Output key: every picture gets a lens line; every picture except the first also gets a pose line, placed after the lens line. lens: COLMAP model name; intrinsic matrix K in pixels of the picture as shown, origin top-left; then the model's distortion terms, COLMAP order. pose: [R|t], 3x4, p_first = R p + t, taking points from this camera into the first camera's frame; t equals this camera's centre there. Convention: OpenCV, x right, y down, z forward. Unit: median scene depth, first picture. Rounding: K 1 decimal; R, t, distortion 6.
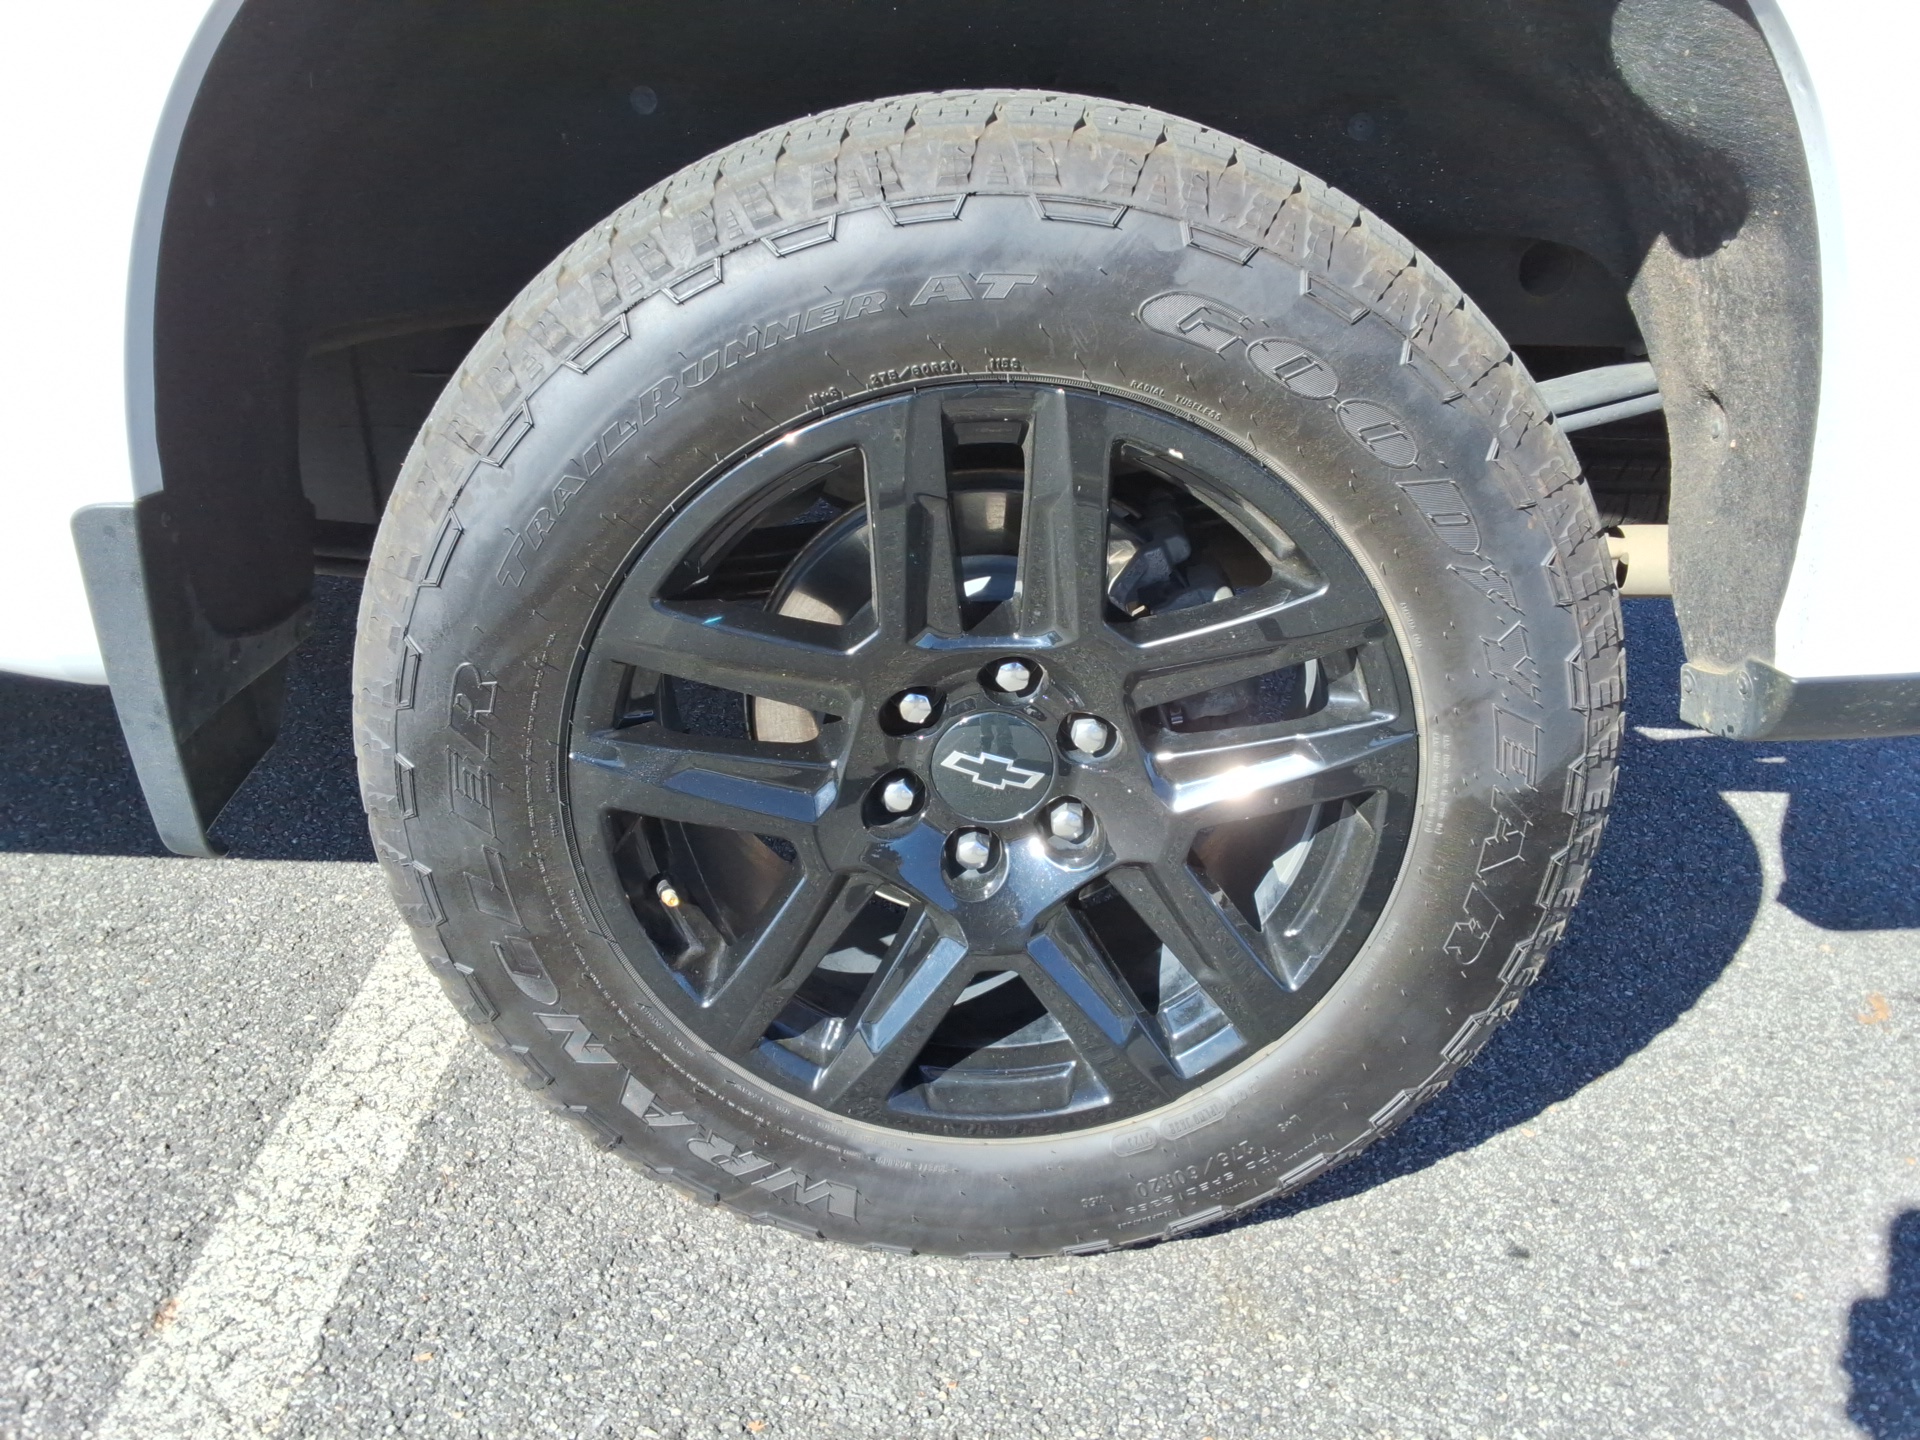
lens RADIAL K [[1500.7, 0, 973.3], [0, 1500.7, 712.3], [0, 0, 1]] dist [0.105730, -0.153337]
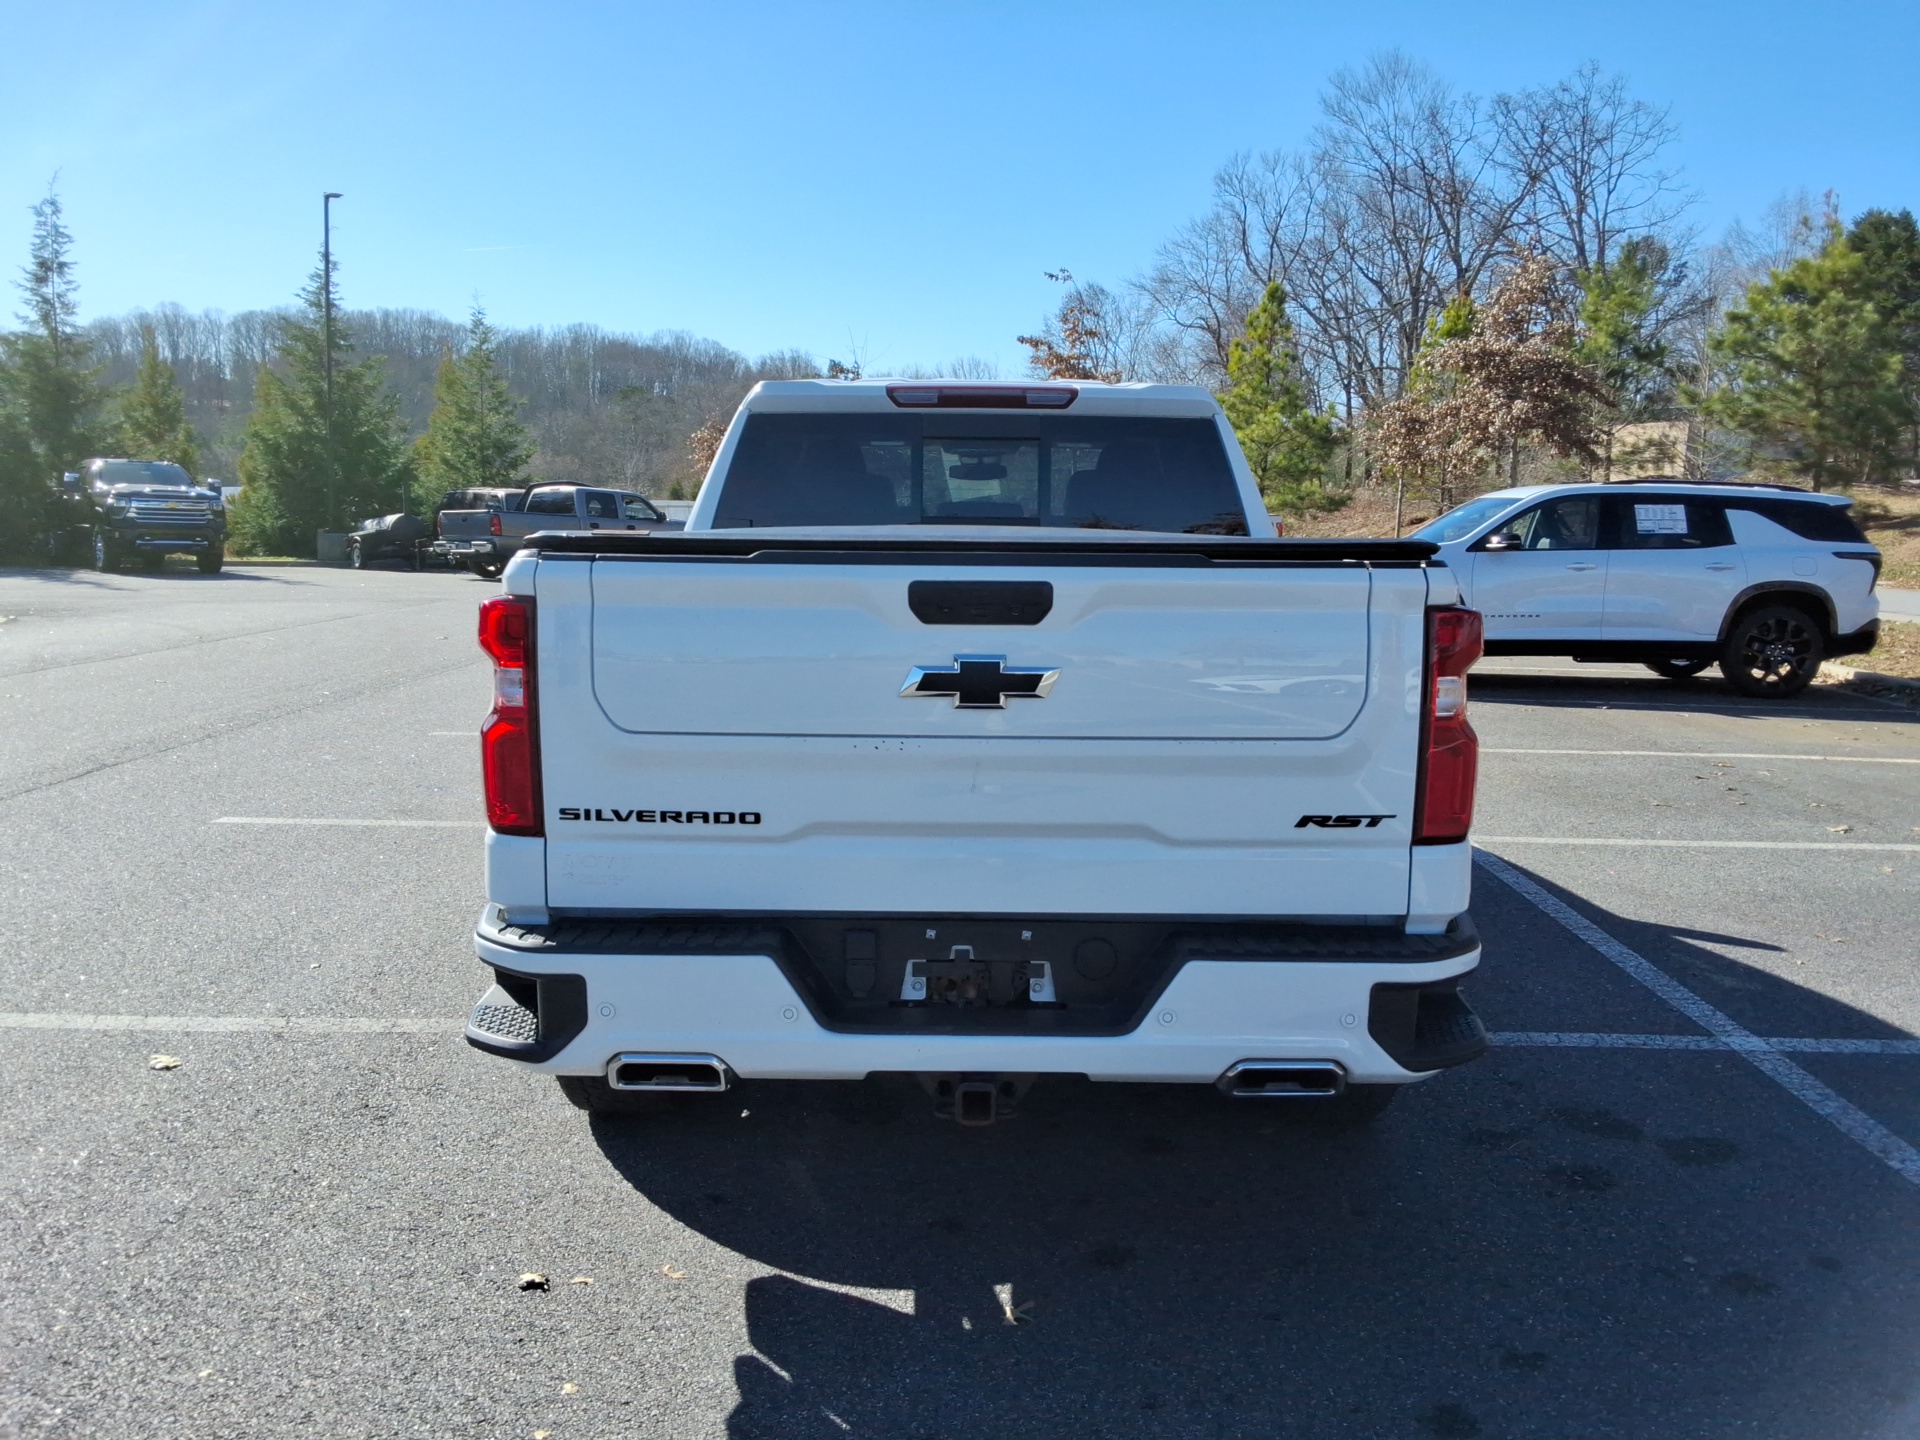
lens RADIAL K [[1500.7, 0, 973.3], [0, 1500.7, 712.3], [0, 0, 1]] dist [0.105730, -0.153337]
pose [[0.000050, 0.086842, -0.996222, 3.673543], [-0.428886, 0.899947, 0.078428, -1.151259], [0.903358, 0.427262, 0.037290, 1.437428]]
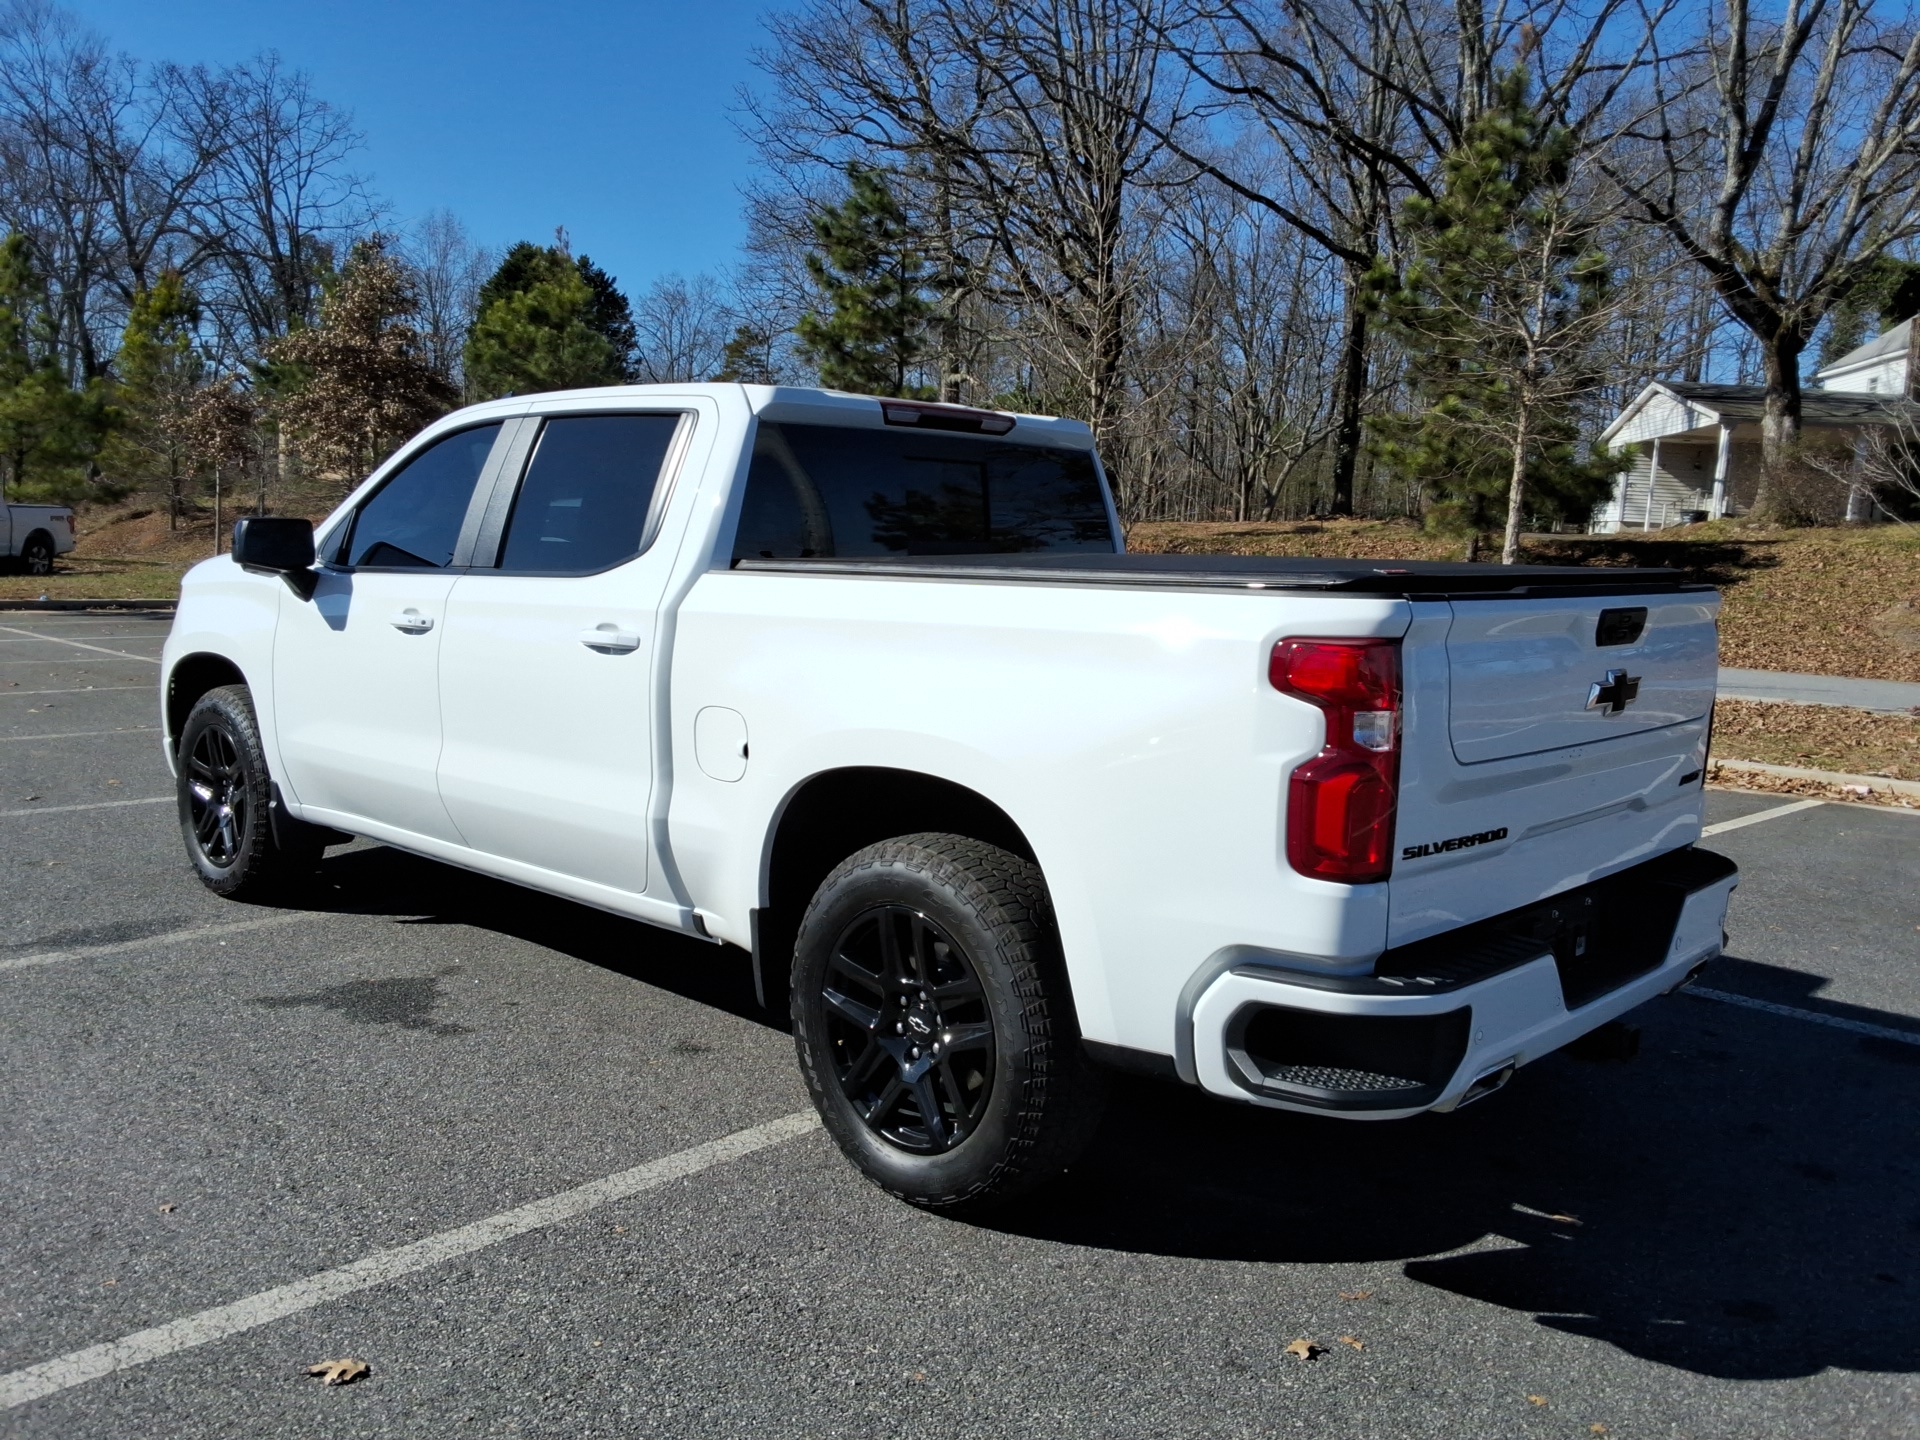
lens RADIAL K [[1500.7, 0, 973.3], [0, 1500.7, 712.3], [0, 0, 1]] dist [0.105730, -0.153337]
pose [[0.723730, 0.055750, -0.687828, 2.308086], [-0.284823, 0.932005, -0.224148, 0.106380], [0.628563, 0.358132, 0.690399, -1.436698]]
